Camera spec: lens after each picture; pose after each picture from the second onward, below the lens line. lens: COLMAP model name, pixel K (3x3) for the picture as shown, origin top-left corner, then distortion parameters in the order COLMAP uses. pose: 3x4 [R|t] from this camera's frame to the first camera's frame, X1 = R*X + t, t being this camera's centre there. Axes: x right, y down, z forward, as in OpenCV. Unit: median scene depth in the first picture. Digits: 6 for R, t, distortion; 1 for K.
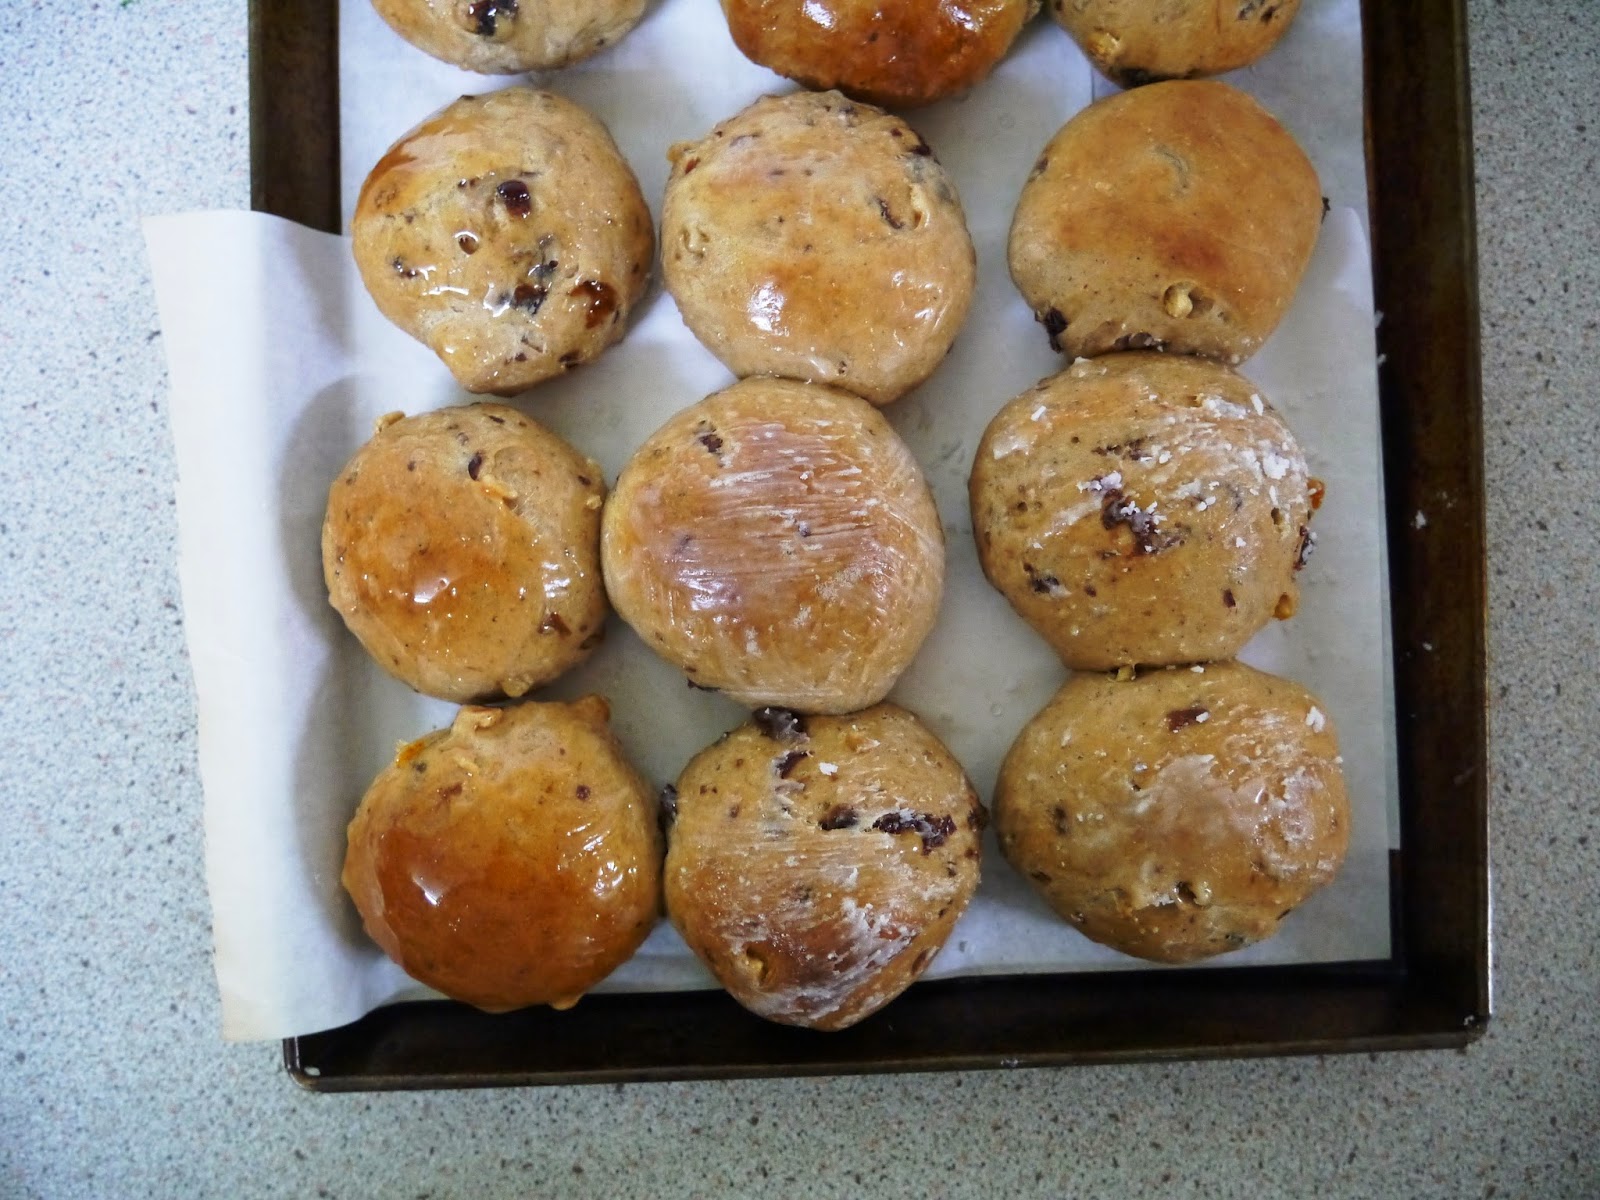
lens RADIAL K [[1357.8, 0, 800.0], [0, 1357.8, 600.0], [0, 0, 1]] dist [-0.007279, -0.000746]
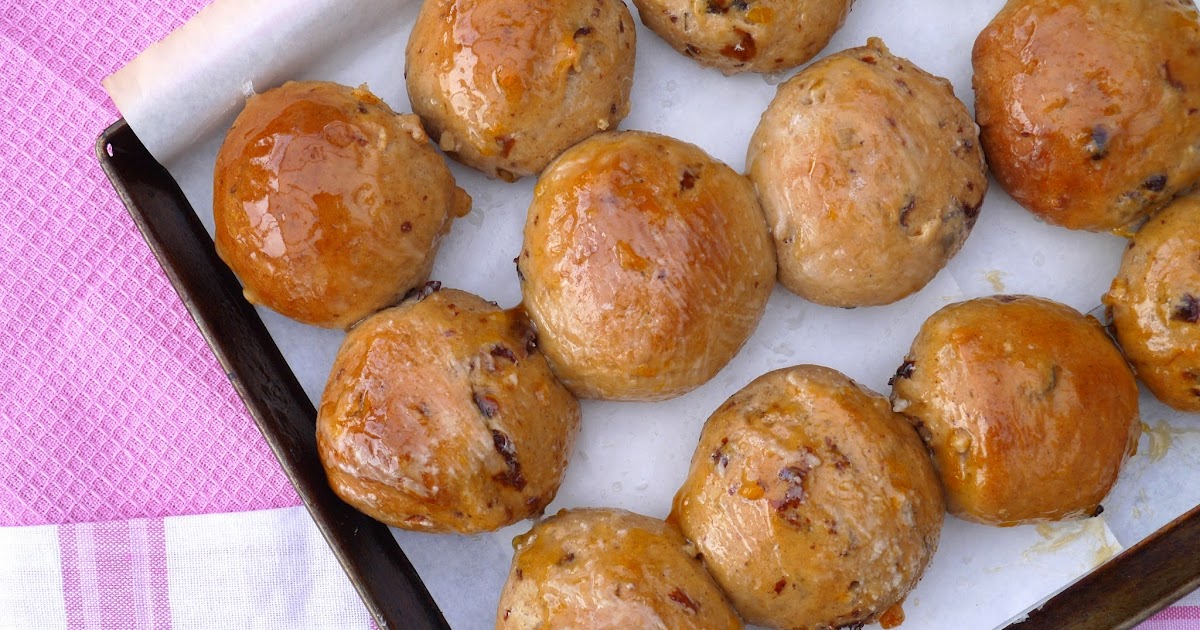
lens RADIAL K [[1991.9, 0, 600.0], [0, 1991.9, 315.0], [0, 0, 1]] dist [-0.011927, -0.118500]
pose [[0.492161, 0.870054, -0.028000, 0.057868], [-0.870413, 0.492320, -0.001355, 0.022918], [0.012606, 0.025038, 0.999607, -0.890351]]
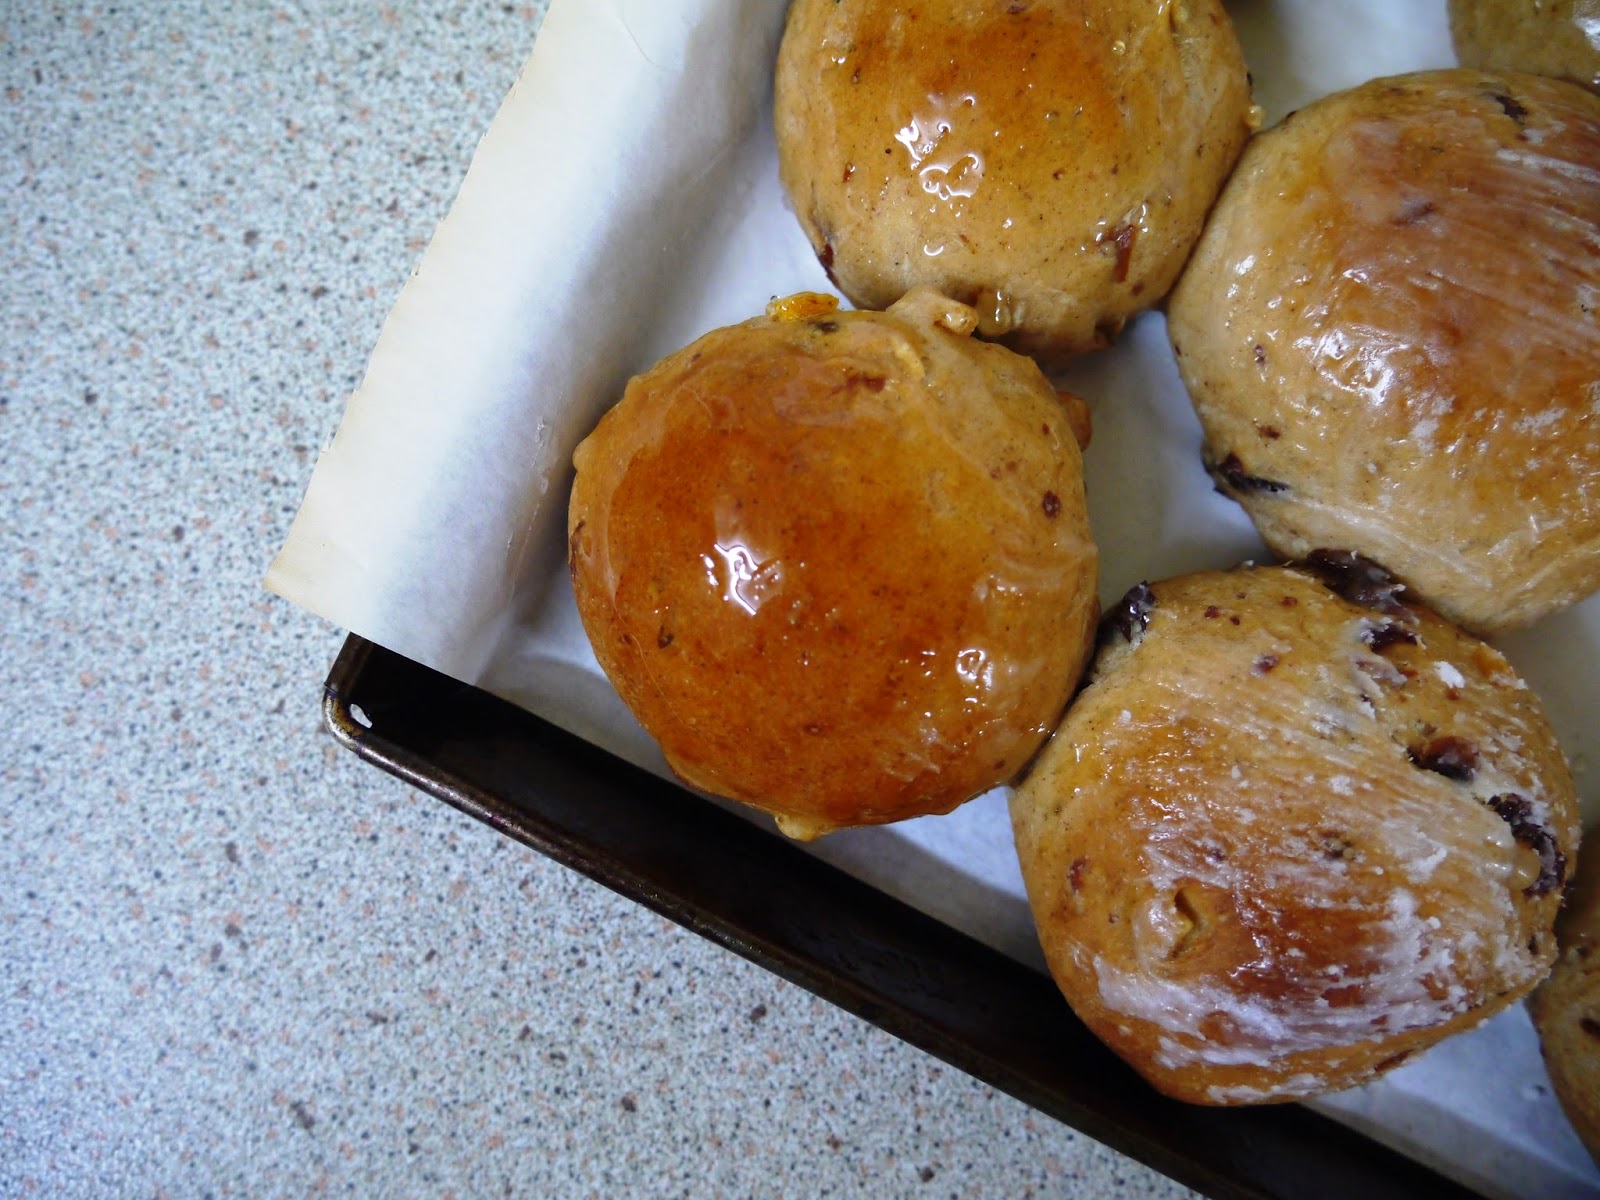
lens RADIAL K [[1357.8, 0, 800.0], [0, 1357.8, 600.0], [0, 0, 1]] dist [-0.007279, -0.000746]
pose [[0.873244, 0.487278, -0.002313, -0.223699], [-0.485226, 0.869110, -0.095935, 0.272985], [-0.044736, 0.084897, 0.995385, 0.426144]]
